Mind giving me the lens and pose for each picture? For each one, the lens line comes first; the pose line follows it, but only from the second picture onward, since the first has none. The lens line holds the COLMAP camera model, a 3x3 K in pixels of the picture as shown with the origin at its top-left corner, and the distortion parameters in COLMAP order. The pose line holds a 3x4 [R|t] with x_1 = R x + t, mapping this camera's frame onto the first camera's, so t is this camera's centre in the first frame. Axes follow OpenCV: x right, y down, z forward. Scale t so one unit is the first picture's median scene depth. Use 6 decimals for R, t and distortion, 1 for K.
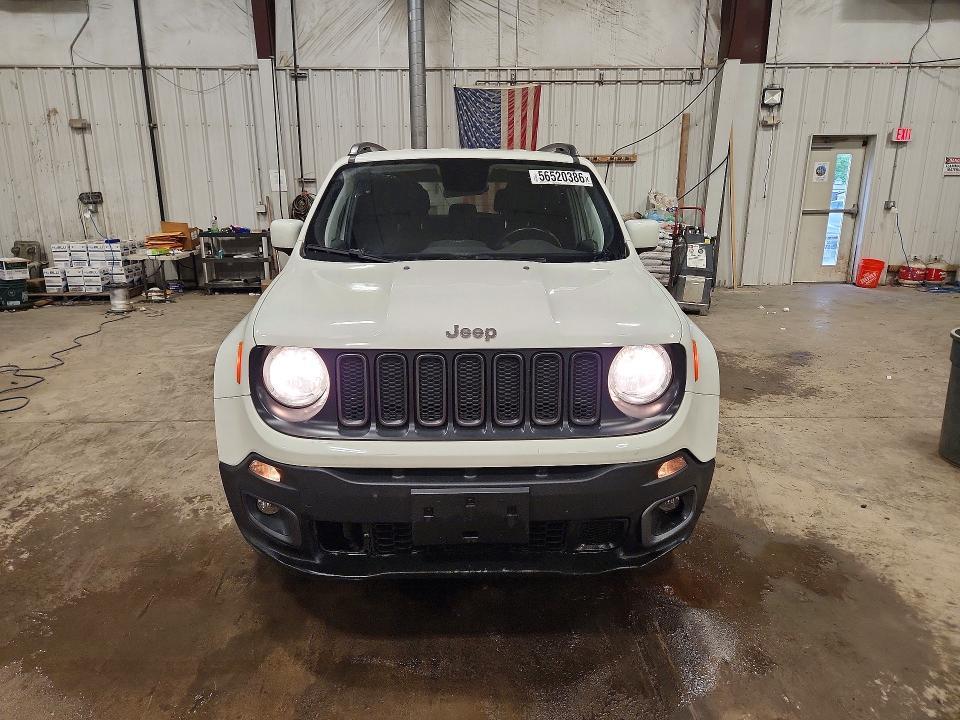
lens RADIAL K [[645.1, 0, 483.9], [0, 645.1, 362.6], [0, 0, 1]] dist [0.039743, -0.025747]
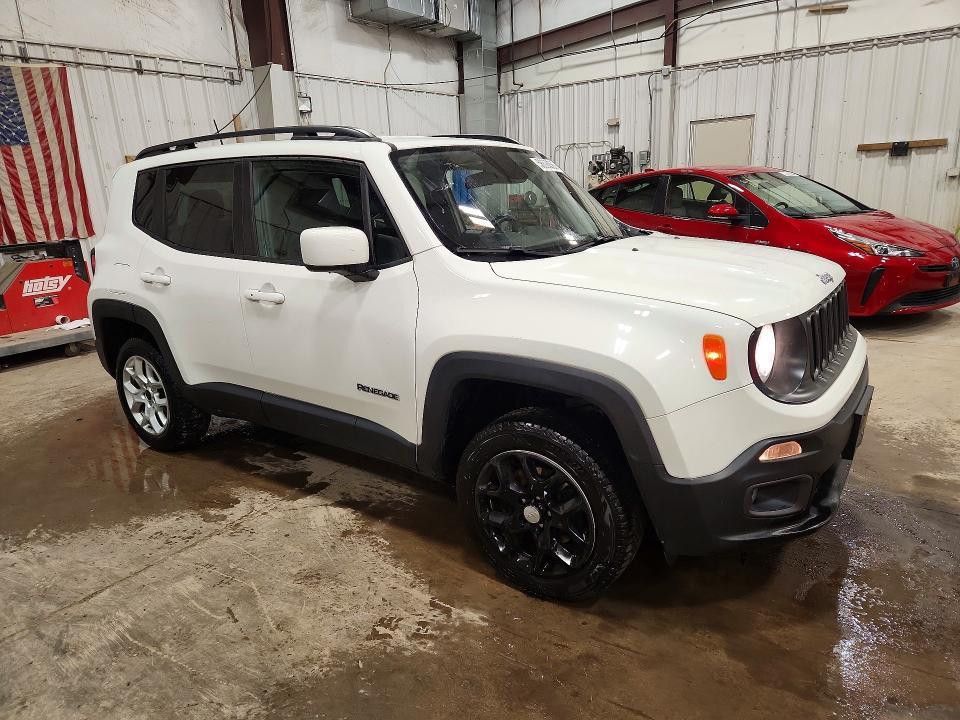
lens RADIAL K [[645.1, 0, 482.2], [0, 645.1, 364.0], [0, 0, 1]] dist [0.039743, -0.025747]
pose [[0.598774, -0.240539, 0.763944, -0.301849], [0.248327, 0.962587, 0.108448, -0.041426], [-0.761448, 0.124772, 0.636105, 0.156722]]
